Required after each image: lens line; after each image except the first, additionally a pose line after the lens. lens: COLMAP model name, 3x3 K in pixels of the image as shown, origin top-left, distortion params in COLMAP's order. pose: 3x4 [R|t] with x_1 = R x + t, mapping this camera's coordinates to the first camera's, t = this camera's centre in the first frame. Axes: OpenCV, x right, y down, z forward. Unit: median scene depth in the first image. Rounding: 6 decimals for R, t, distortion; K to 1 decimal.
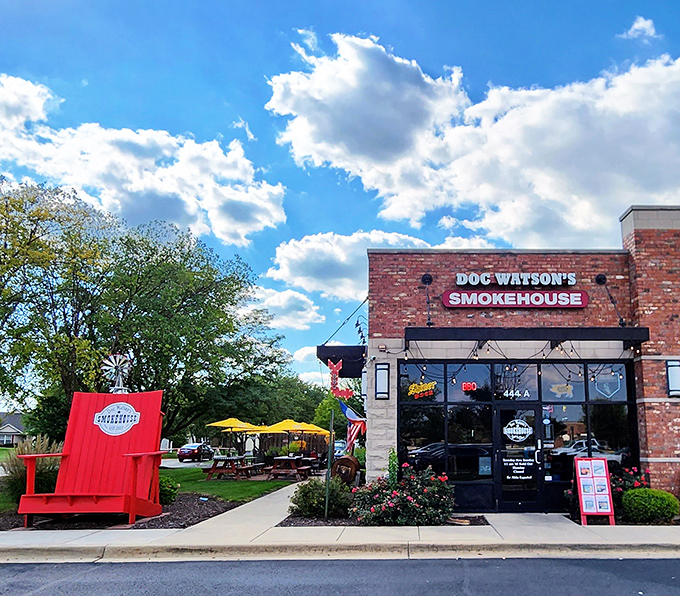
lens RADIAL K [[679.3, 0, 340.3], [0, 679.3, 299.1], [0, 0, 1]] dist [0.002994, 0.000000]
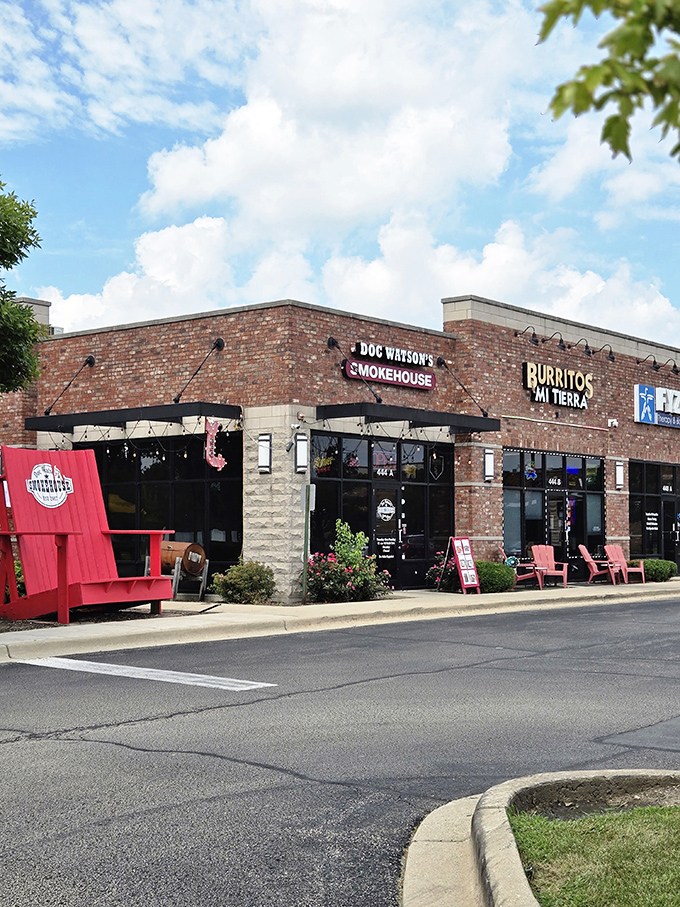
lens RADIAL K [[1243.7, 0, 340.1], [0, 1243.7, 453.4], [0, 0, 1]] dist [0.011296, 0.000000]
pose [[0.648667, 0.050368, 0.759404, -1.125595], [-0.154973, 0.985644, 0.067001, 0.002681], [-0.745127, -0.161149, 0.647160, -0.097881]]
